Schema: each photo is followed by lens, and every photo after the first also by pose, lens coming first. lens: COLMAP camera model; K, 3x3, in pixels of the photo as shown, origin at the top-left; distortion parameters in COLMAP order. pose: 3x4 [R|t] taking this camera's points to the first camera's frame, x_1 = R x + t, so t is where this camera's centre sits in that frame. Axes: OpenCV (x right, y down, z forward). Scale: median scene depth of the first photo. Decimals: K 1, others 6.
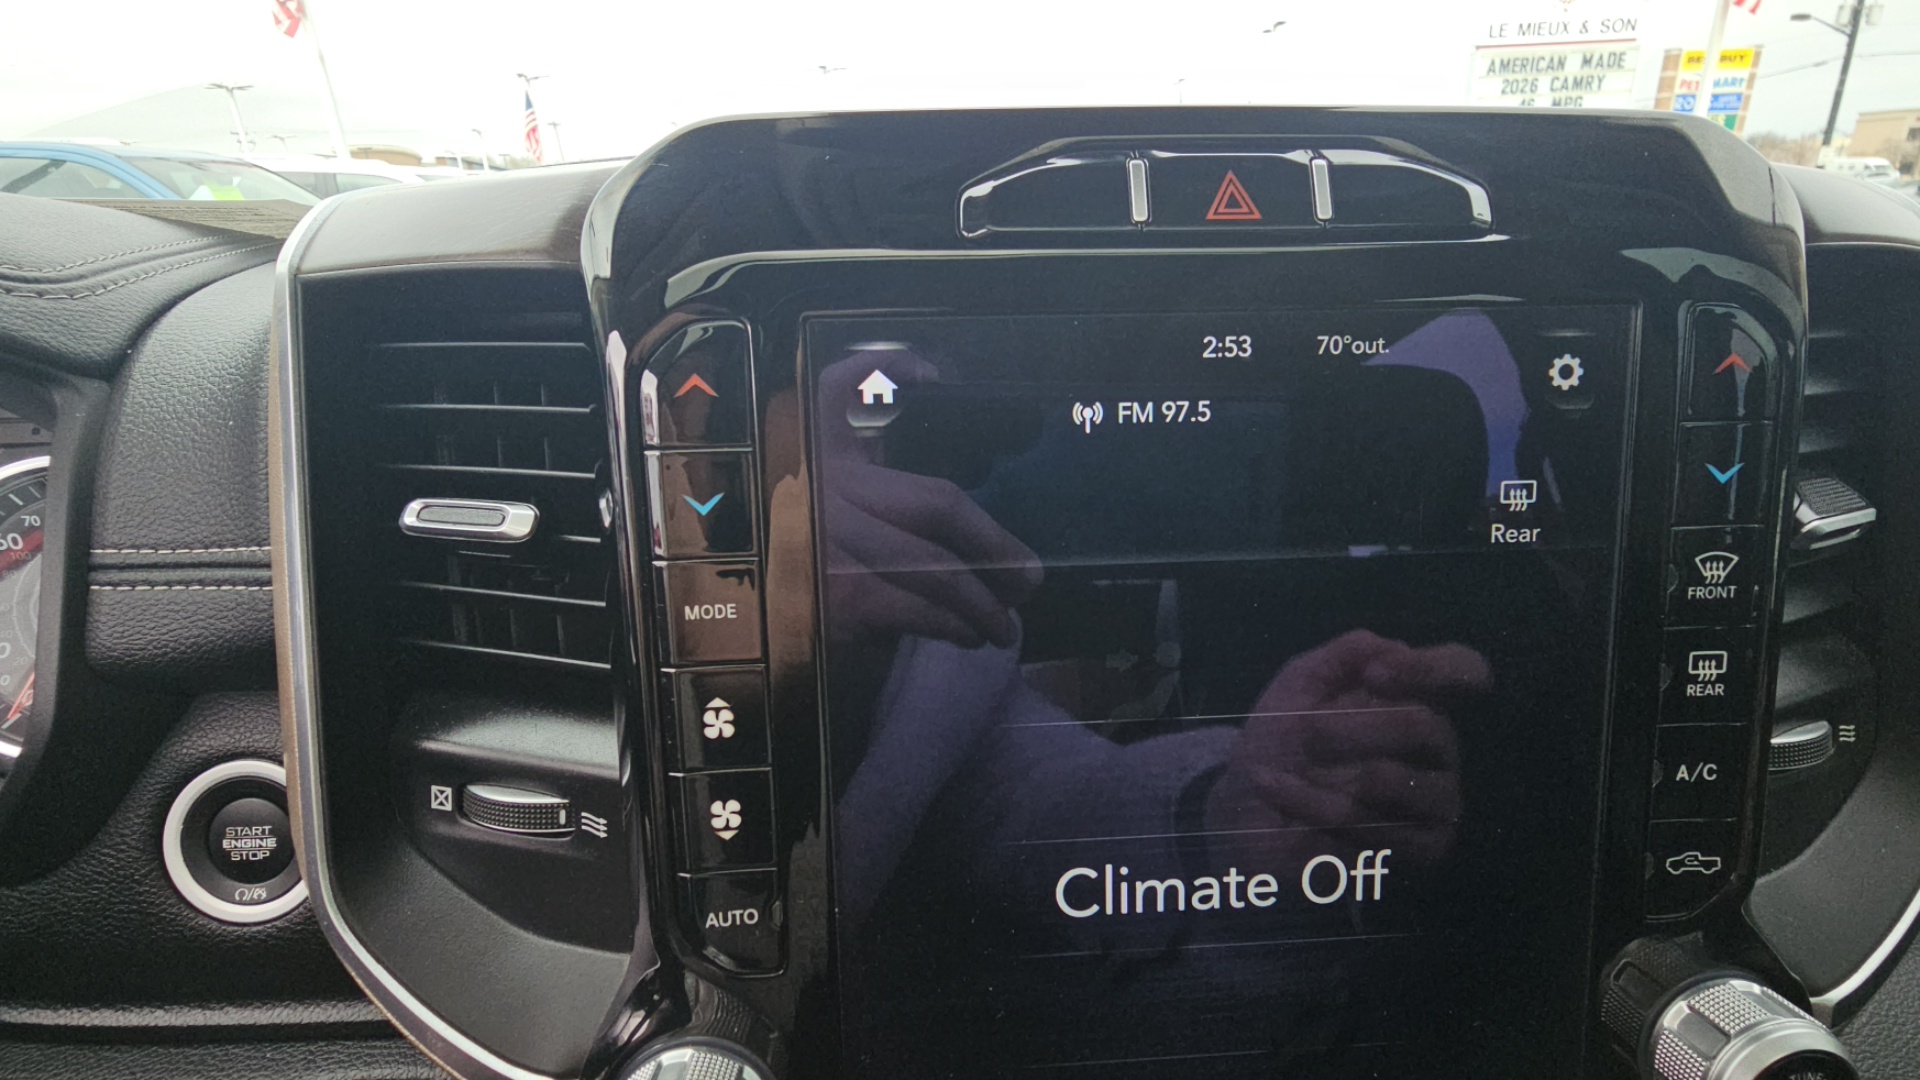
lens RADIAL K [[880.4, 0, 982.5], [0, 880.4, 543.1], [0, 0, 1]] dist [0.001858, -0.001542]
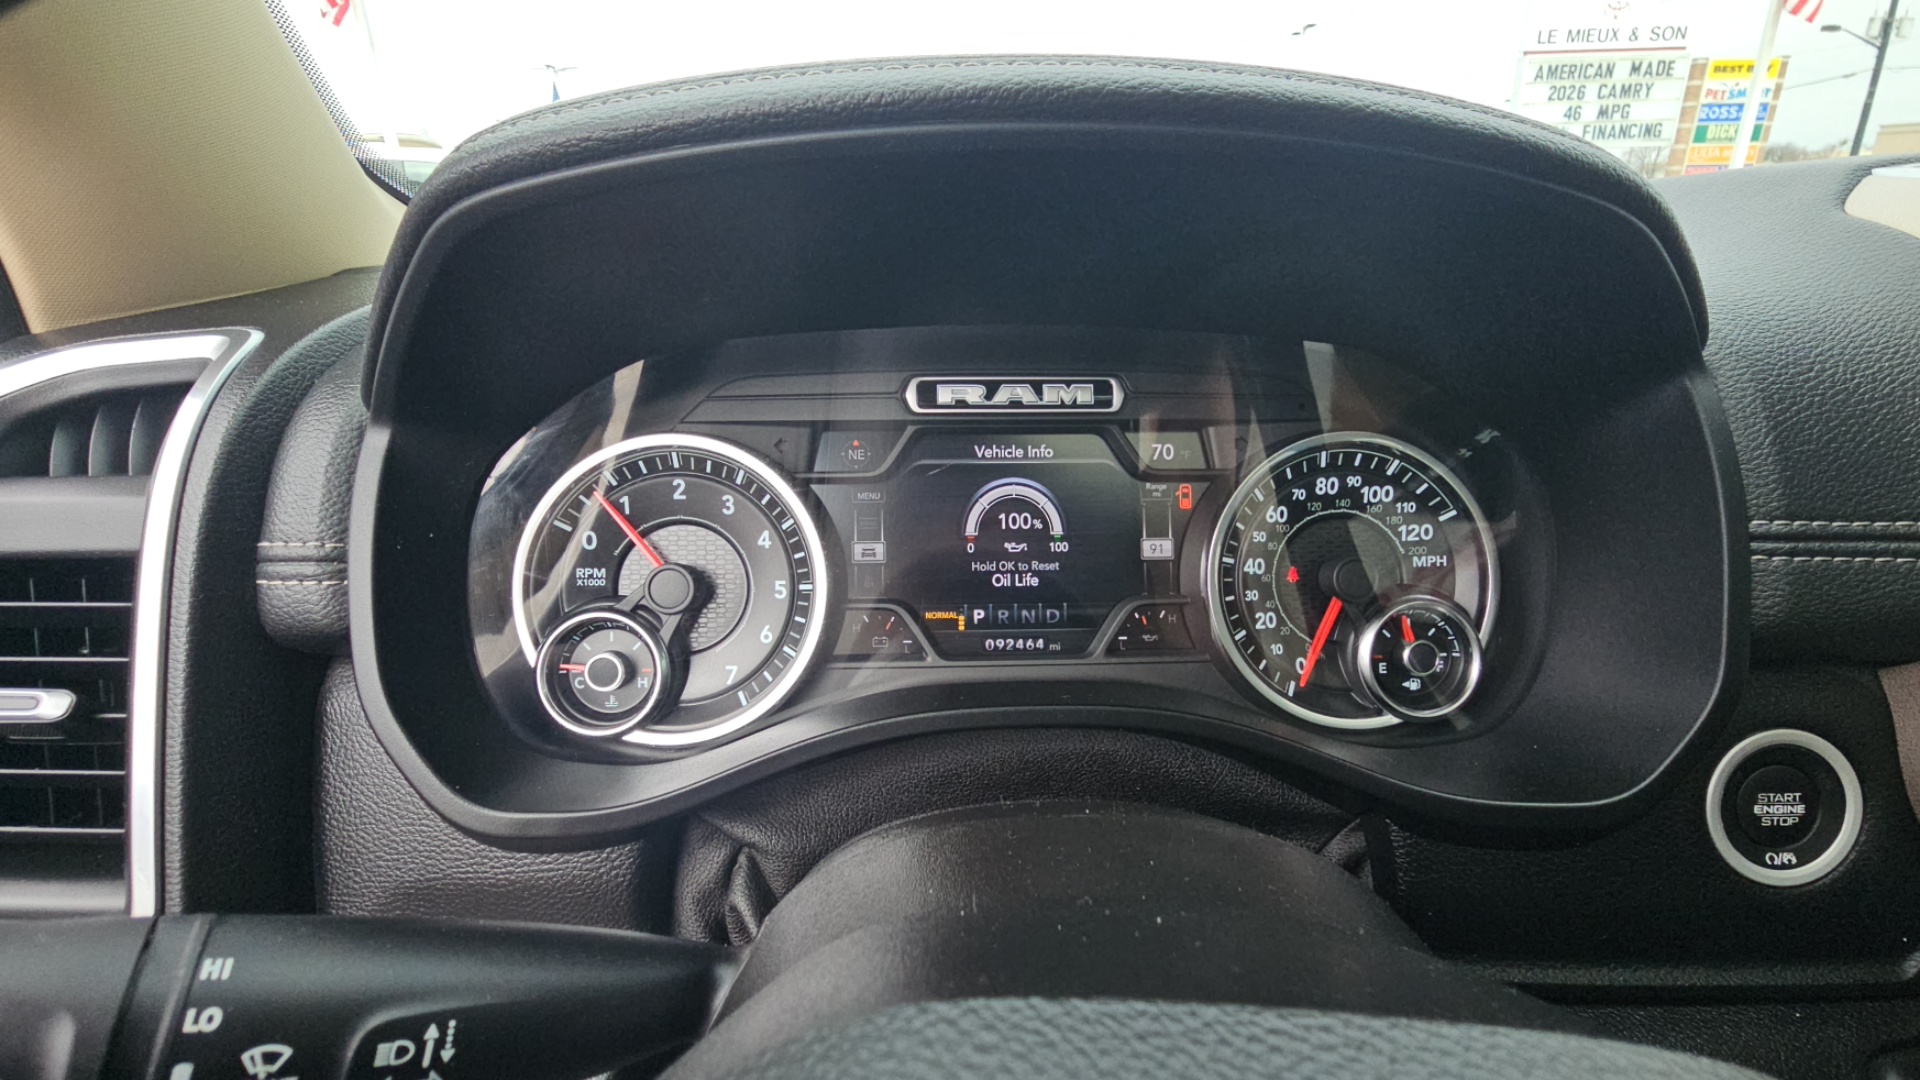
lens RADIAL K [[878.2, 0, 981.4], [0, 878.2, 547.7], [0, 0, 1]] dist [0.004947, -0.005306]
pose [[0.999857, 0.016013, -0.005522, -2.291945], [-0.015983, 0.999857, 0.005439, 0.058844], [0.005608, -0.005350, 0.999970, -0.035205]]
